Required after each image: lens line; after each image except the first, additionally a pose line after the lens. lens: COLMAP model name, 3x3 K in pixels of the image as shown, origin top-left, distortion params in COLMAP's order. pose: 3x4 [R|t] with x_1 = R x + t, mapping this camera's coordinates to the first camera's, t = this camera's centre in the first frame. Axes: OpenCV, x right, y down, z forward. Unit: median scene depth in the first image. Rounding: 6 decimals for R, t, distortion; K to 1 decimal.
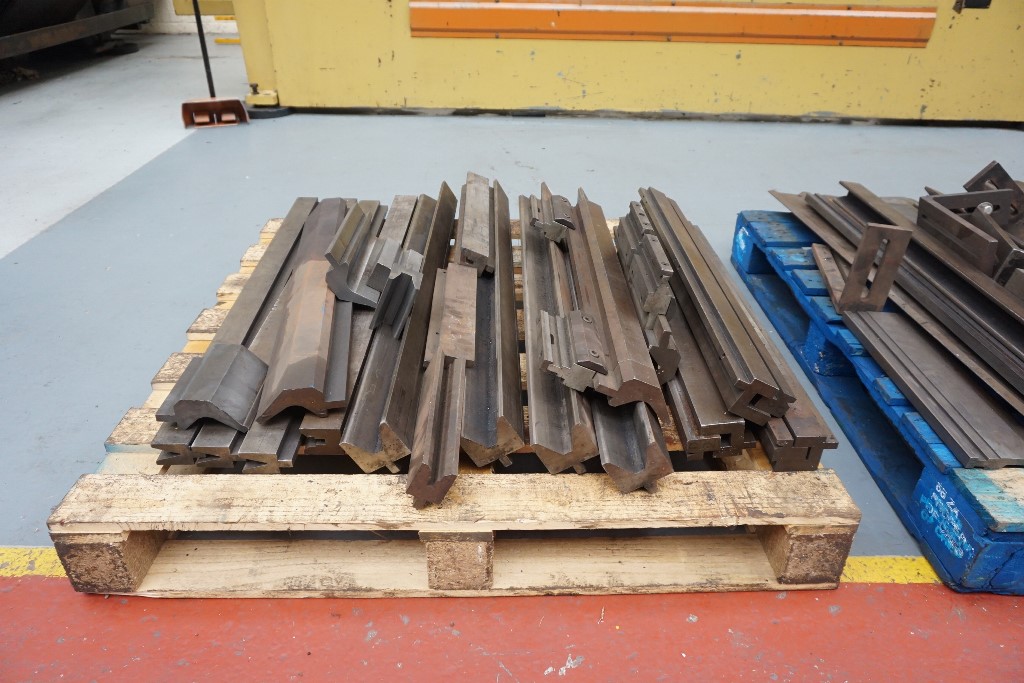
lens RADIAL K [[699.4, 0, 518.2], [0, 699.4, 345.3], [0, 0, 1]] dist [-0.039943, 0.023976]
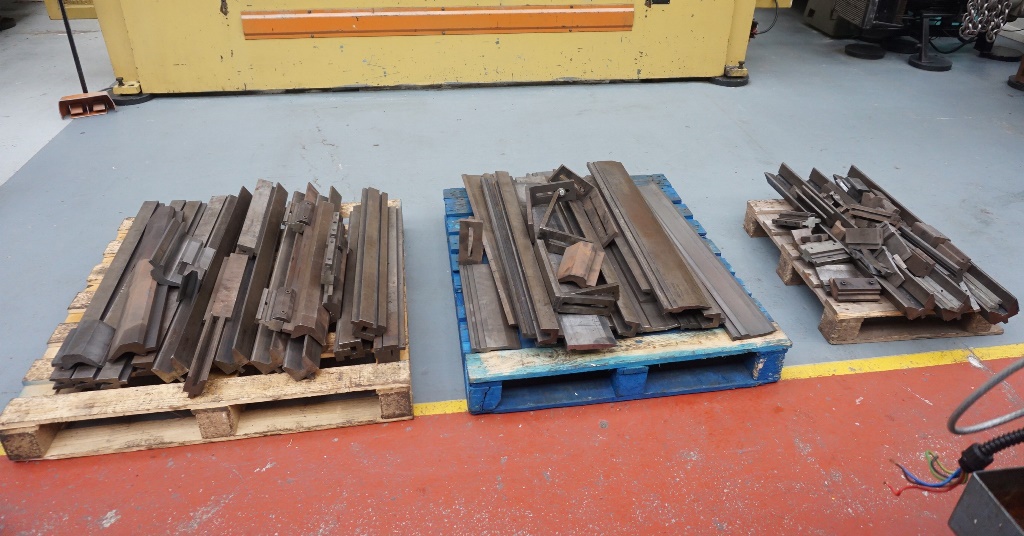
lens RADIAL K [[705.3, 0, 523.8], [0, 705.3, 195.5], [0, 0, 1]] dist [-0.022053, 0.013177]
pose [[0.990173, -0.066235, 0.123171, 0.535770], [0.071788, 0.996568, -0.041203, -0.179749], [-0.120019, 0.049640, 0.991530, -1.044079]]
